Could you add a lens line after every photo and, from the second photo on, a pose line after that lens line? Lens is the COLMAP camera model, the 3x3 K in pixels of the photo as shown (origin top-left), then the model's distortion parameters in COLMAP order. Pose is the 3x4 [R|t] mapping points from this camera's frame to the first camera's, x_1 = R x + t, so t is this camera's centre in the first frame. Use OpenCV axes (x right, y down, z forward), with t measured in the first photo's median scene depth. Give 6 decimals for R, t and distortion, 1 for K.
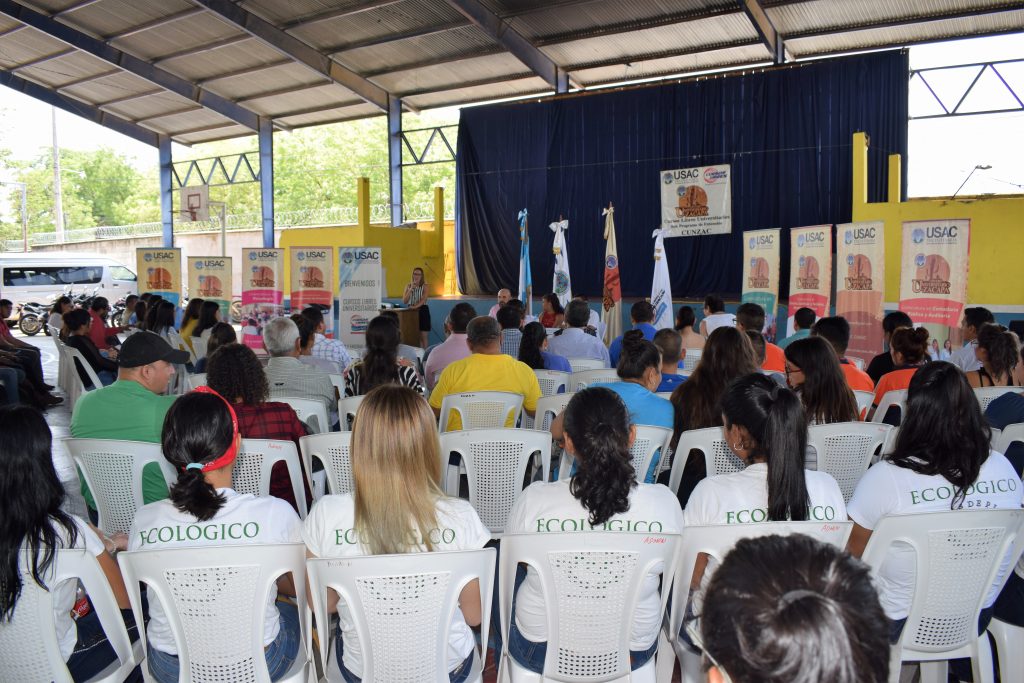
lens RADIAL K [[890.1, 0, 539.0], [0, 890.1, 352.5], [0, 0, 1]] dist [-0.076883, -0.009713]
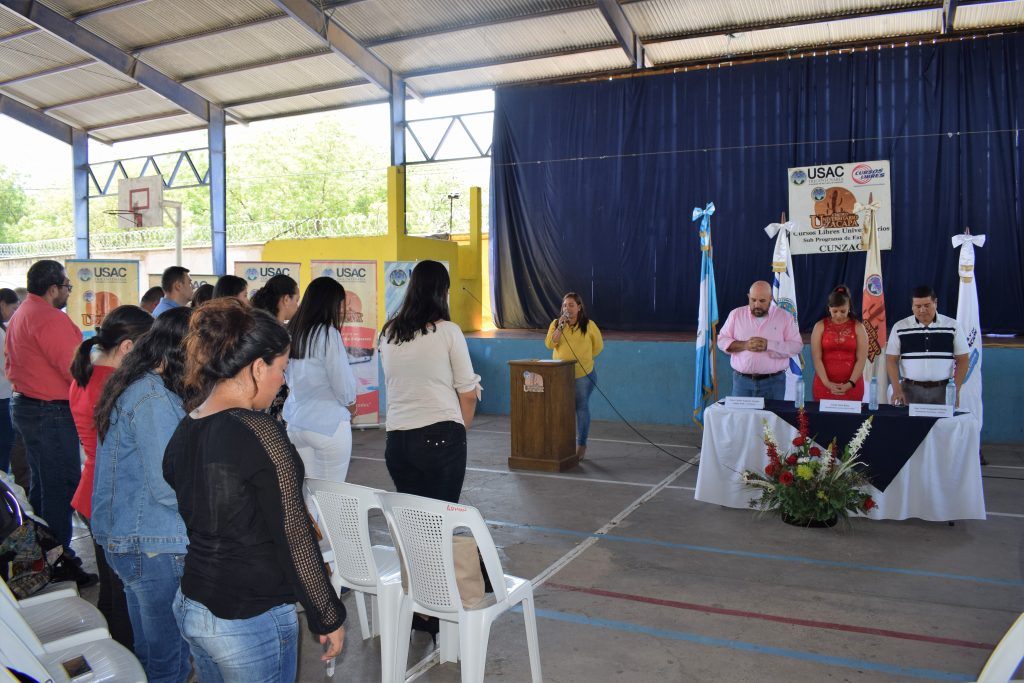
lens RADIAL K [[799.8, 0, 518.4], [0, 799.8, 343.5], [0, 0, 1]] dist [-0.082652, 0.008179]
pose [[0.990298, -0.008237, 0.138715, -0.192136], [0.012946, 0.999369, -0.033081, -0.033569], [-0.138355, 0.034556, 0.989780, 0.362361]]
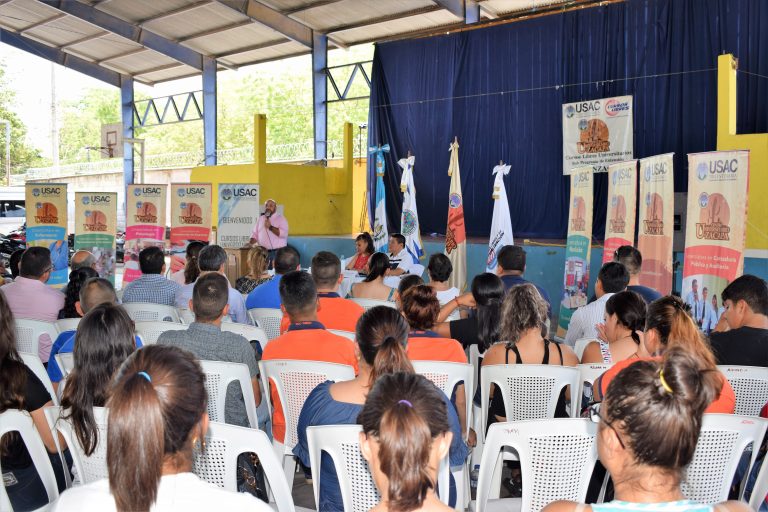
lens RADIAL K [[895.2, 0, 403.6], [0, 895.2, 262.7], [0, 0, 1]] dist [-0.050371, 0.000000]
pose [[0.979532, 0.021511, -0.200137, 0.166159], [-0.027875, 0.999190, -0.029038, -0.006123], [0.199350, 0.034023, 0.979337, 0.053733]]
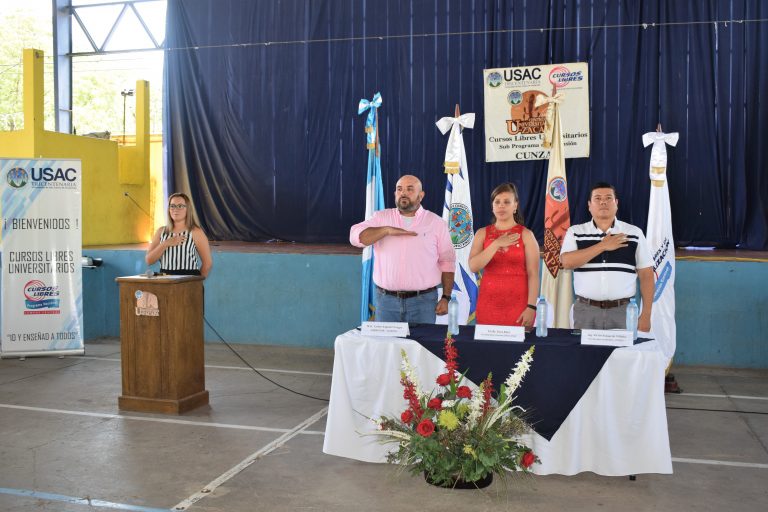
lens RADIAL K [[790.0, 0, 390.3], [0, 790.0, 259.4], [0, 0, 1]] dist [-0.048557, 0.000000]
pose [[0.951273, -0.008419, 0.308235, -0.132839], [0.018517, 0.999383, -0.029850, -0.033822], [-0.307793, 0.034104, 0.950842, 0.426386]]
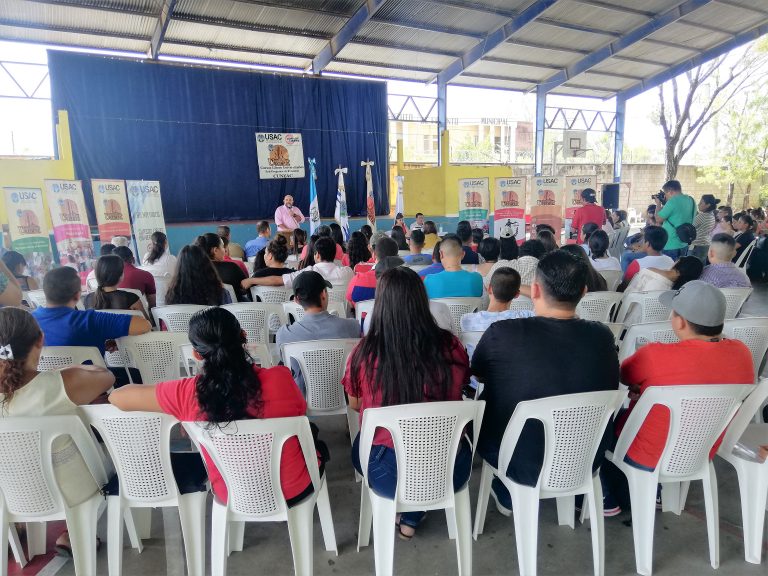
lens RADIAL K [[527.2, 0, 377.1], [0, 527.2, 294.5], [0, 0, 1]] dist [-0.001601, -0.013634]
pose [[0.437155, -0.167484, 0.883654, -0.596715], [0.099906, 0.985470, 0.137357, -0.040600], [-0.893820, 0.028236, 0.447536, 0.438434]]
